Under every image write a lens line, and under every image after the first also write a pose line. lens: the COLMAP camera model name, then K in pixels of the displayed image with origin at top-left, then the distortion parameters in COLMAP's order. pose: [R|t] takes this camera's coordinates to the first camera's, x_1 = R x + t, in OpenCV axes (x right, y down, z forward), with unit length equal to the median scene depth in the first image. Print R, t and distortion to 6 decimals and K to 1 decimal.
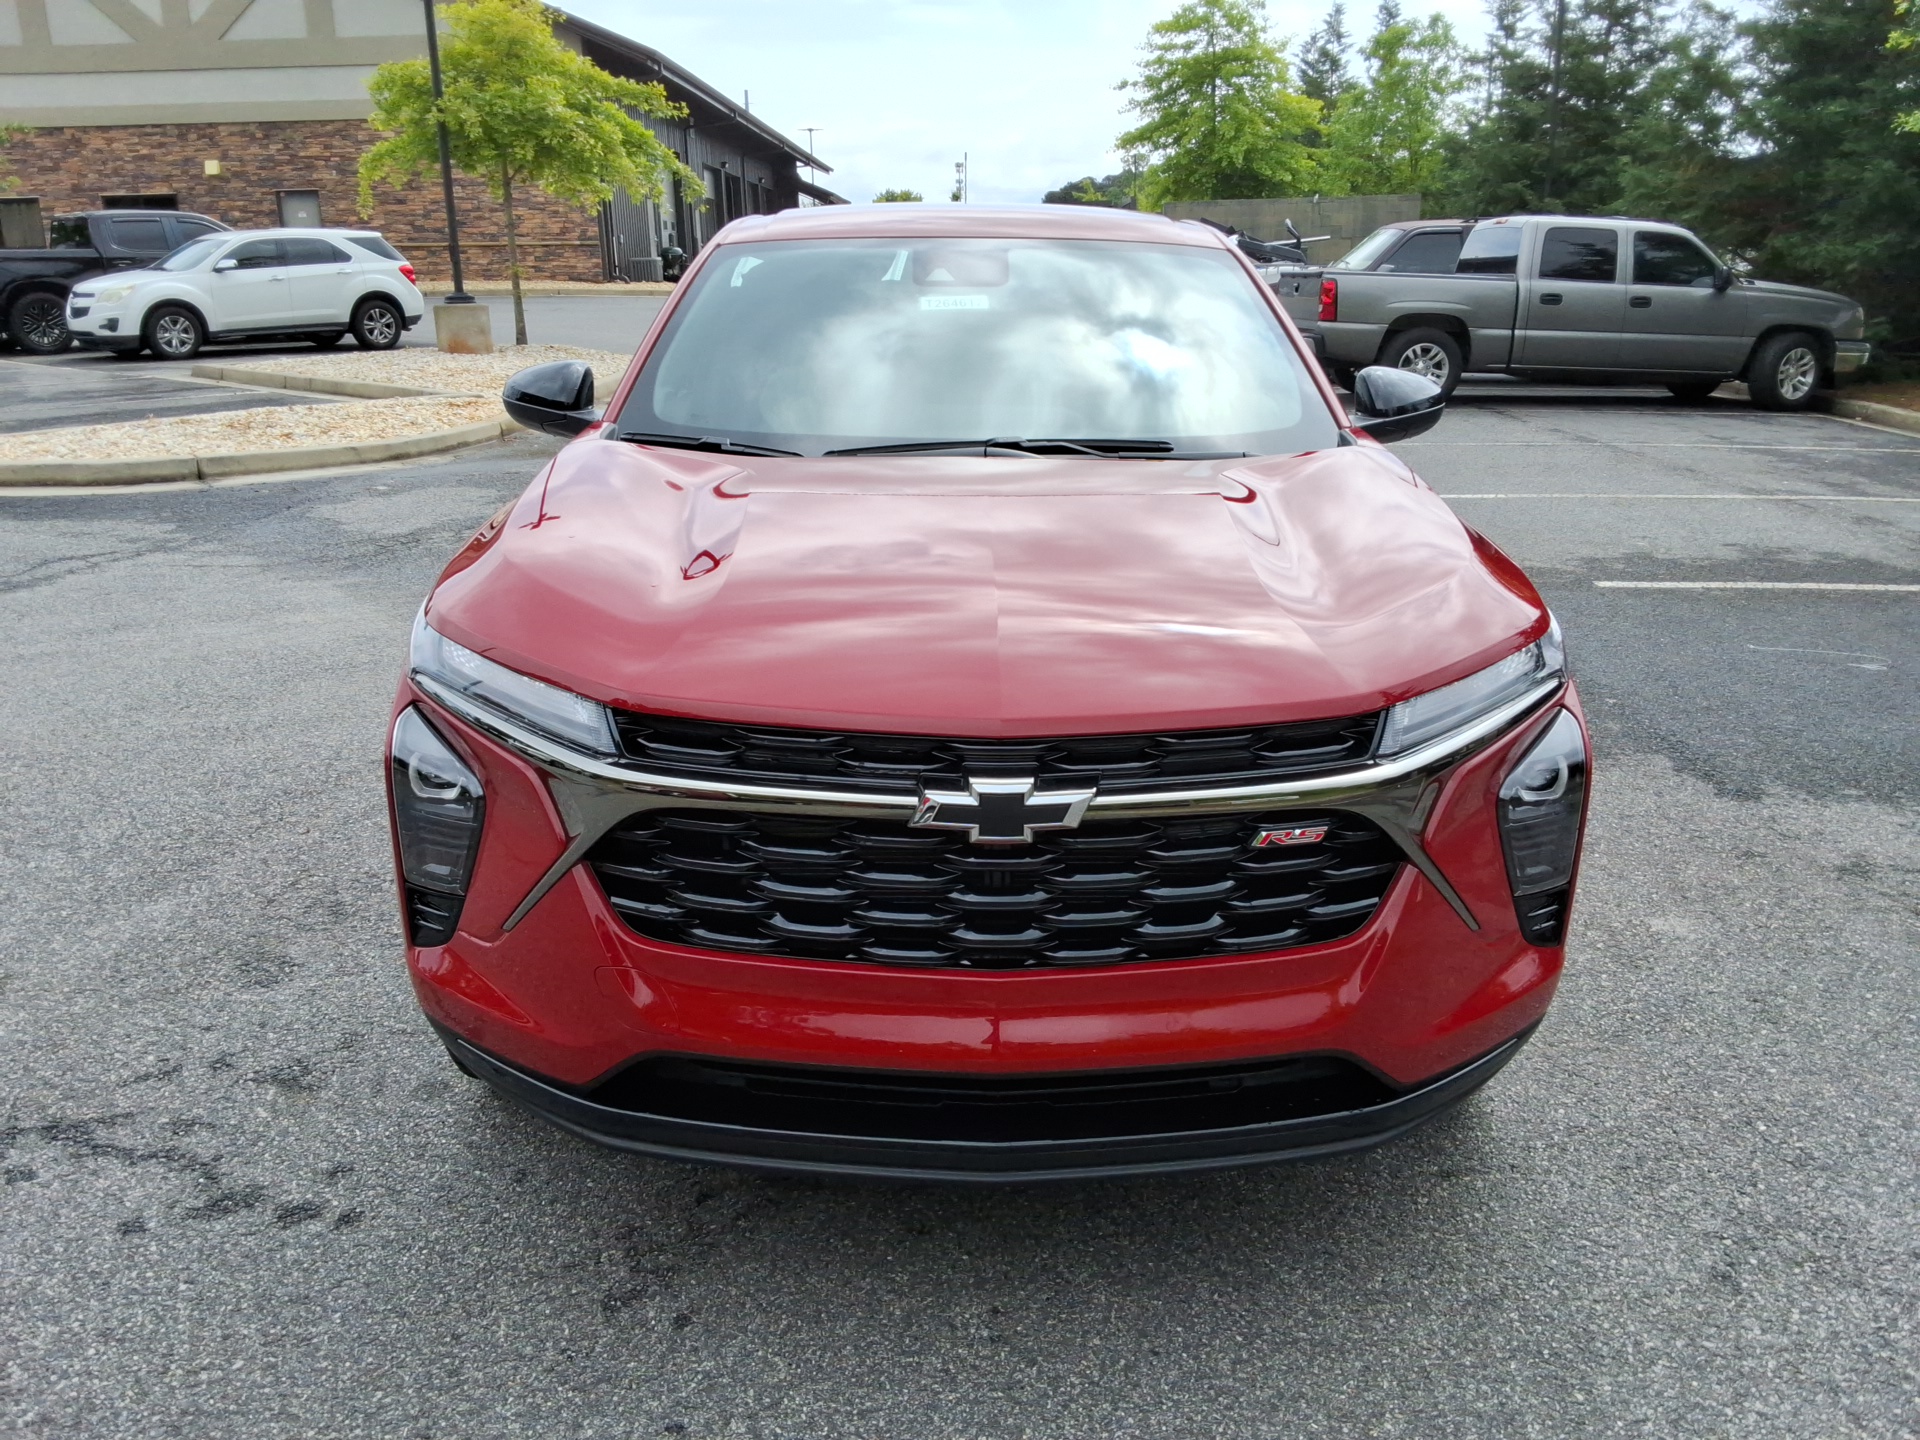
lens RADIAL K [[1531.4, 0, 971.0], [0, 1531.4, 715.0], [0, 0, 1]] dist [0.117179, -0.177312]
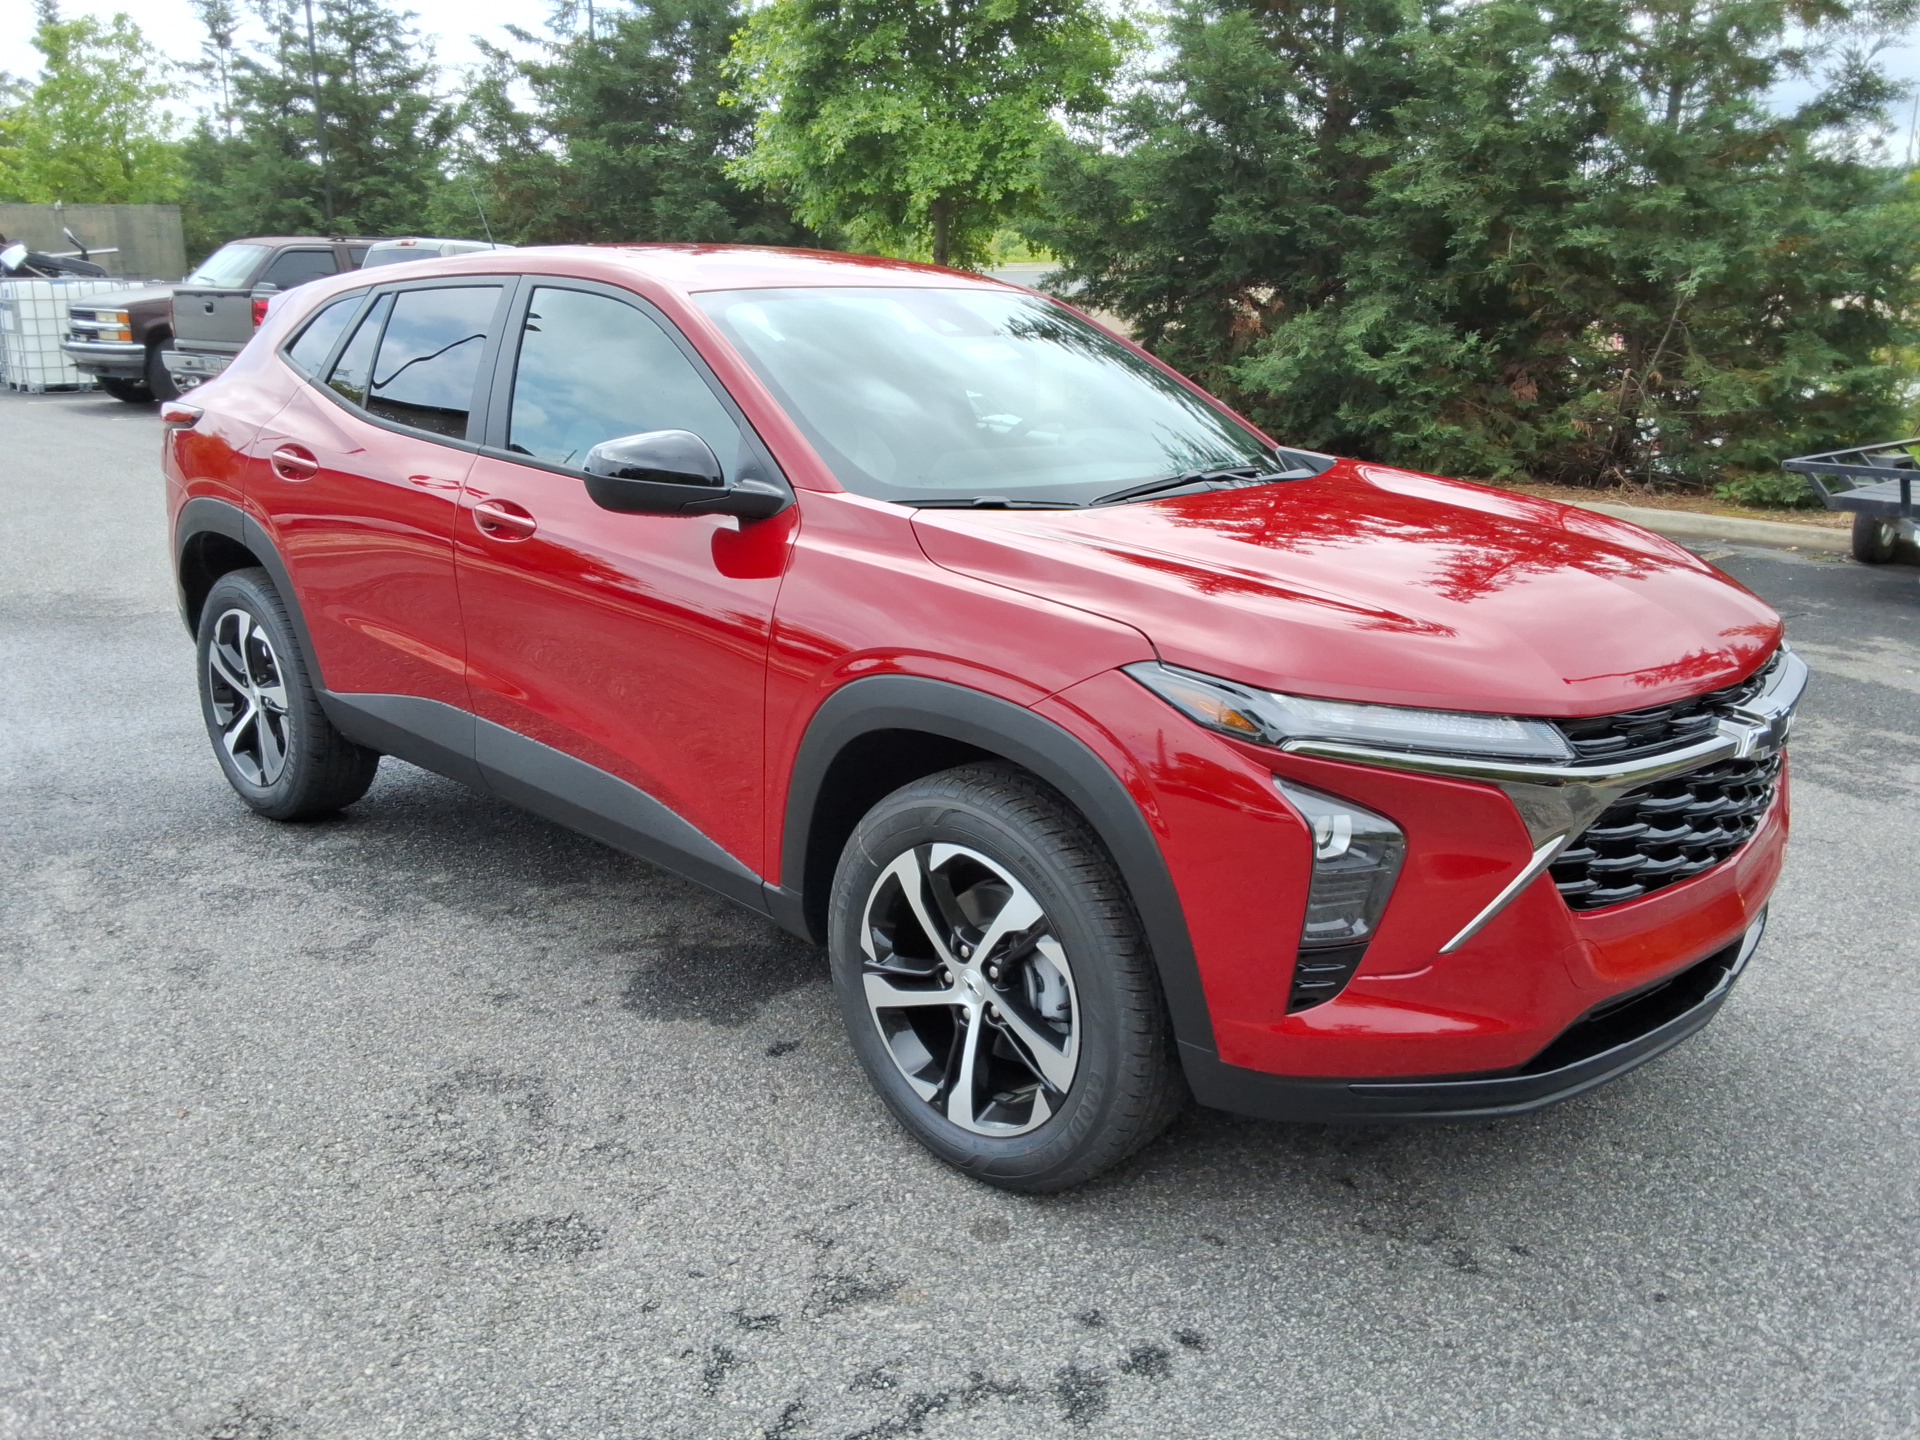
lens RADIAL K [[1551.5, 0, 961.6], [0, 1551.5, 696.2], [0, 0, 1]] dist [0.142212, -0.221218]
pose [[0.690618, -0.178345, 0.700886, -1.116007], [0.194702, 0.979187, 0.057311, -0.141706], [-0.696519, 0.096884, 0.710968, 0.387230]]
